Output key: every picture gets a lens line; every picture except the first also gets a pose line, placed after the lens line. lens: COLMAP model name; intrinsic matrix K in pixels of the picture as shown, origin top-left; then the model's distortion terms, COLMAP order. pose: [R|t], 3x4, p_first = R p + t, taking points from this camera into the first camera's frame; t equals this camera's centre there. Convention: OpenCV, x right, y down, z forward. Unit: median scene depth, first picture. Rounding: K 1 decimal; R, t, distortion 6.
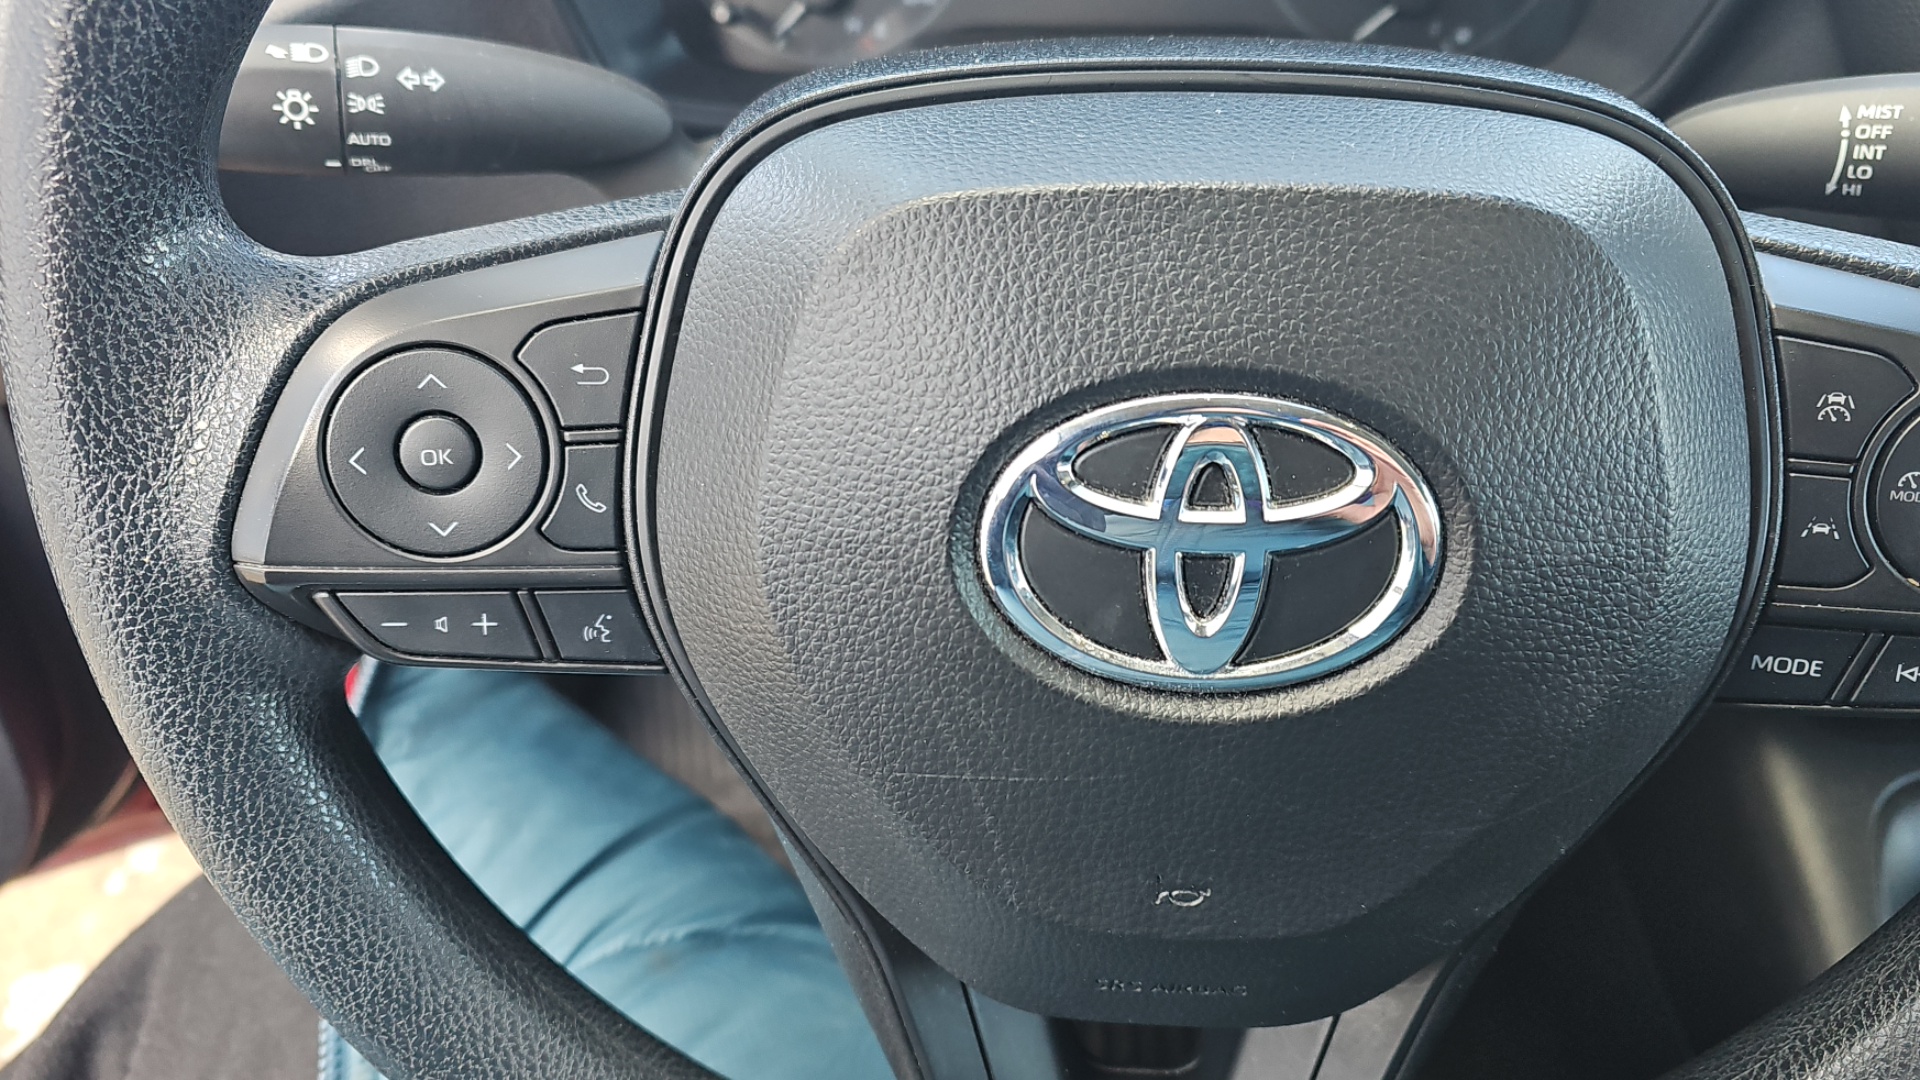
lens RADIAL K [[1401.1, 0, 960.0], [0, 1401.1, 540.0], [0, 0, 1]] dist [0.038068, -0.055867]
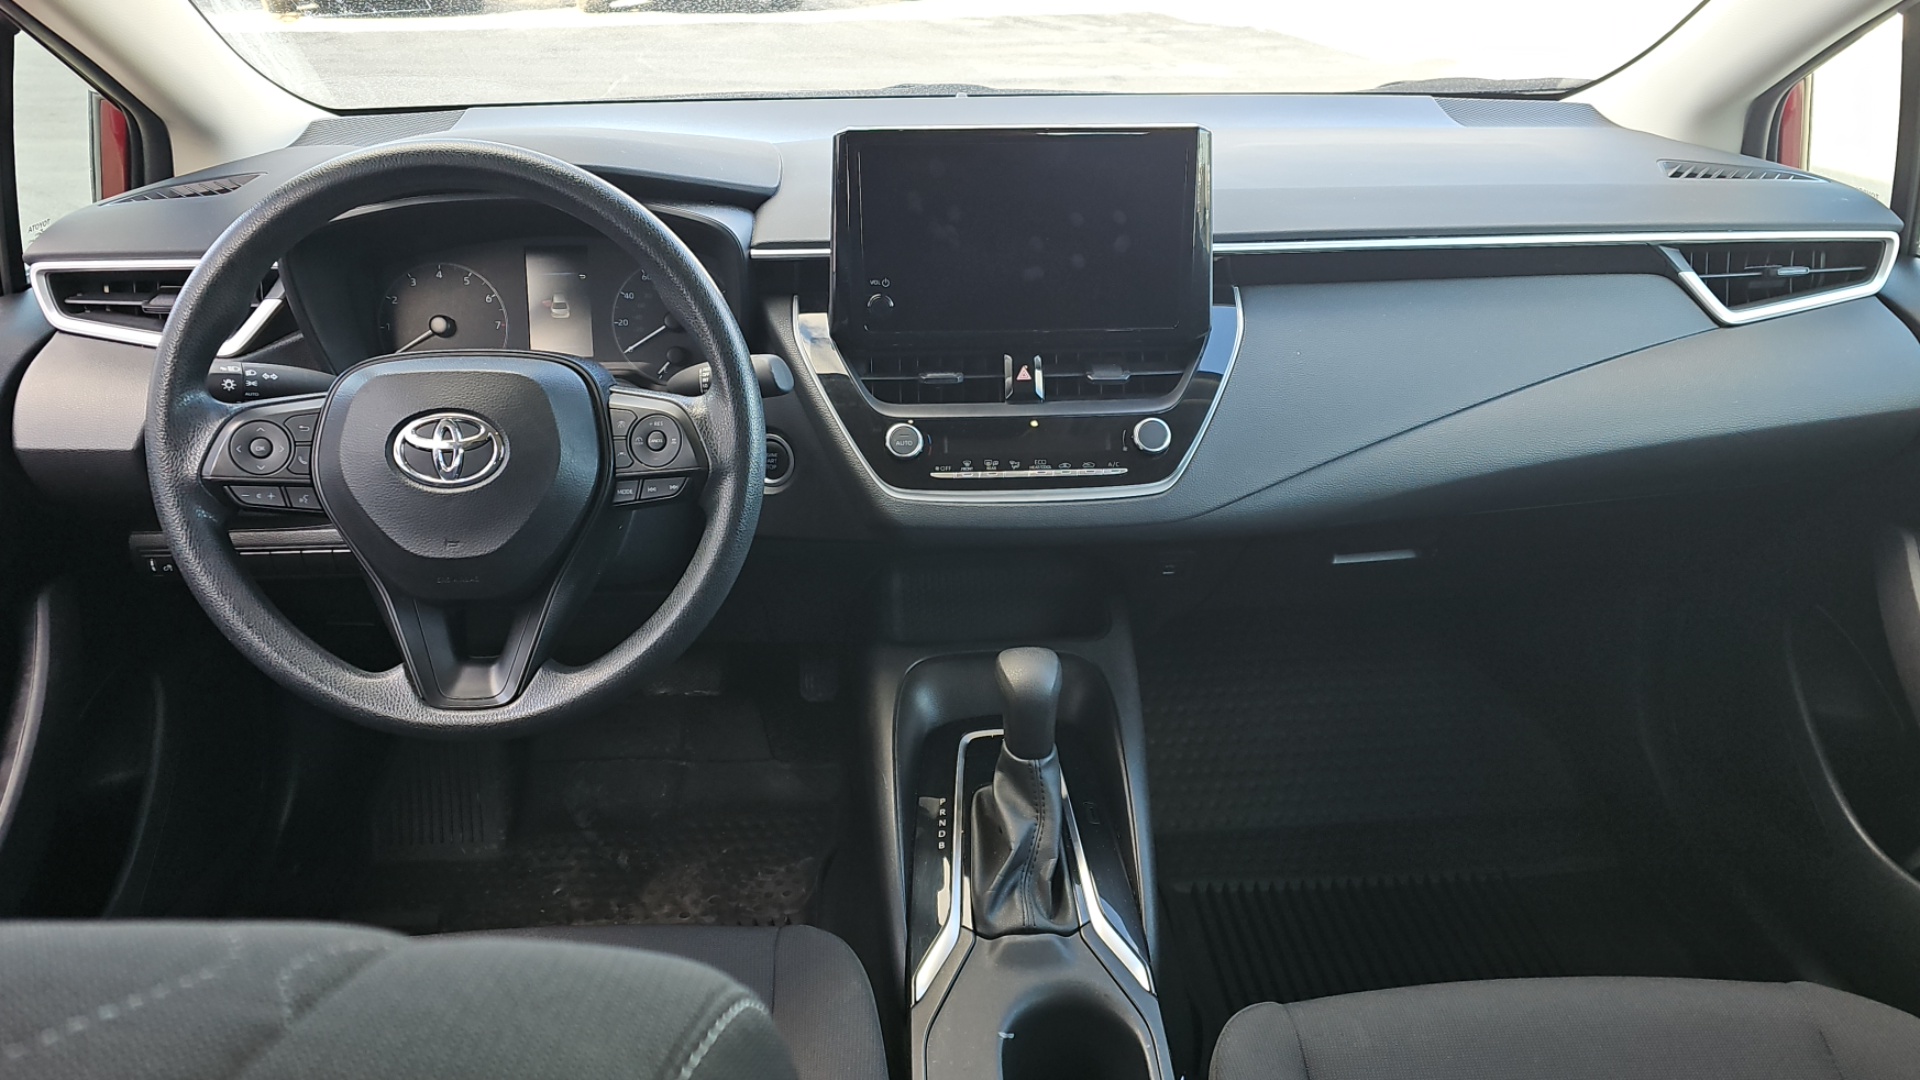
lens RADIAL K [[1365.5, 0, 967.2], [0, 1365.5, 544.4], [0, 0, 1]] dist [0.071737, -0.045746]
pose [[0.994573, -0.037229, 0.097152, 1.237487], [0.063437, 0.957125, -0.282644, 1.461454], [-0.082464, 0.287273, 0.954292, -2.856322]]
